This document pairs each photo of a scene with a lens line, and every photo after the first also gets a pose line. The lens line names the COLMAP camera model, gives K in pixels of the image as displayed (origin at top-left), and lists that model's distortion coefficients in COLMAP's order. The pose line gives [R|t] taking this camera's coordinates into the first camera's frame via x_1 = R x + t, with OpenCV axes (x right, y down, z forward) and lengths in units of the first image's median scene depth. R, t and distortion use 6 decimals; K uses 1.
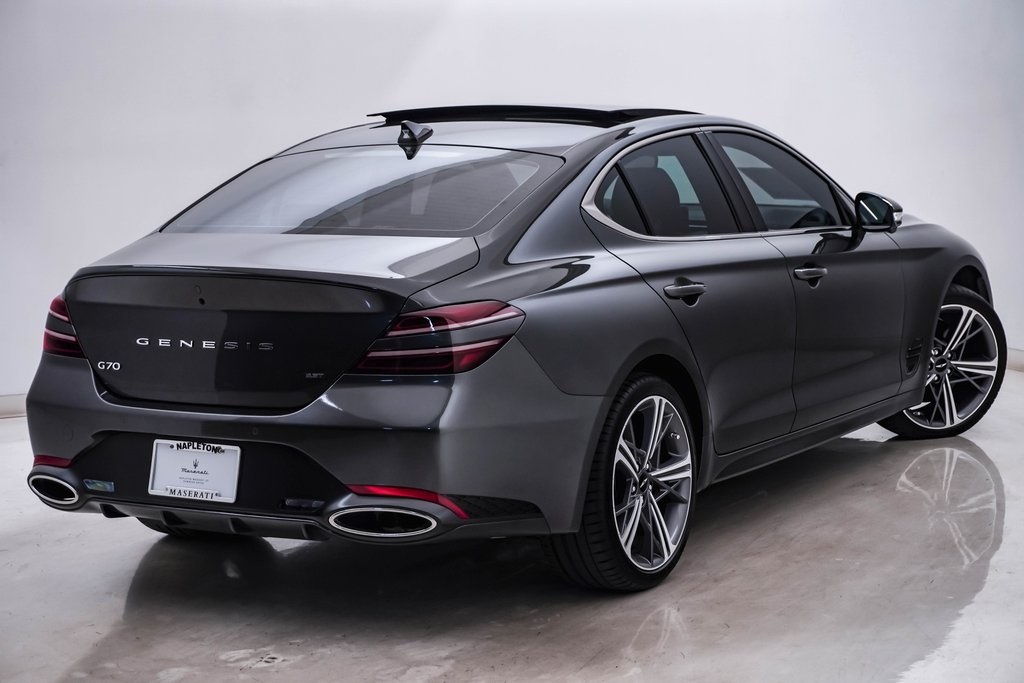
lens RADIAL K [[2151.3, 0, 515.1], [0, 2151.3, 342.1], [0, 0, 1]] dist [0.007177, 0.000000]
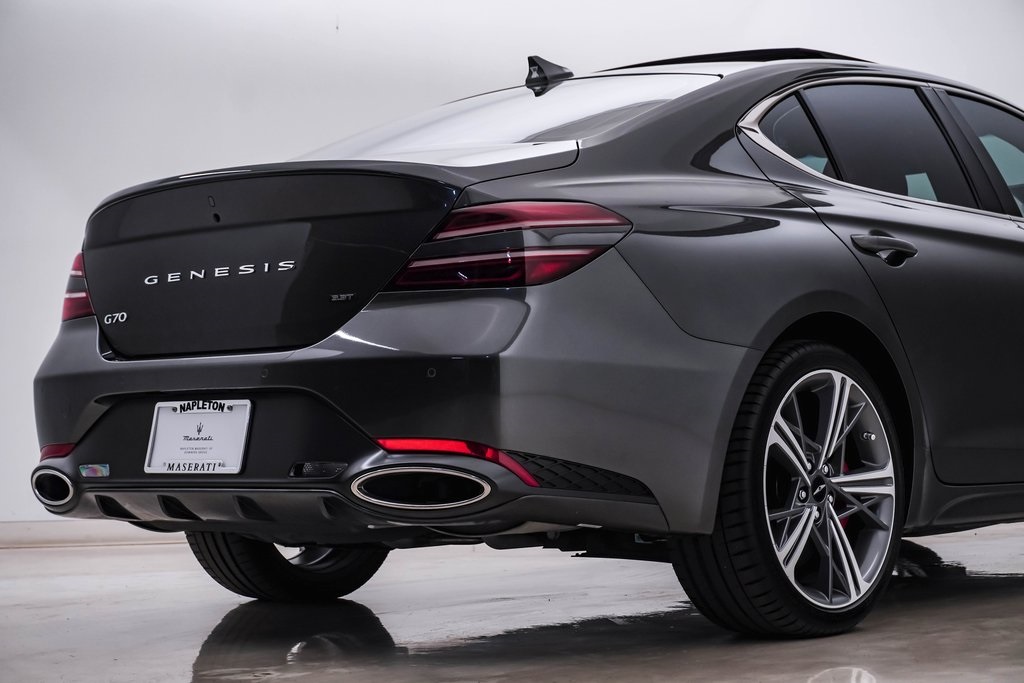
lens RADIAL K [[2151.3, 0, 521.3], [0, 2151.3, 341.8], [0, 0, 1]] dist [0.007177, 0.000000]
pose [[0.982629, -0.006056, -0.185480, 0.099140], [-0.023144, 0.987666, -0.154858, 0.135533], [0.184130, 0.156461, 0.970369, 0.270891]]
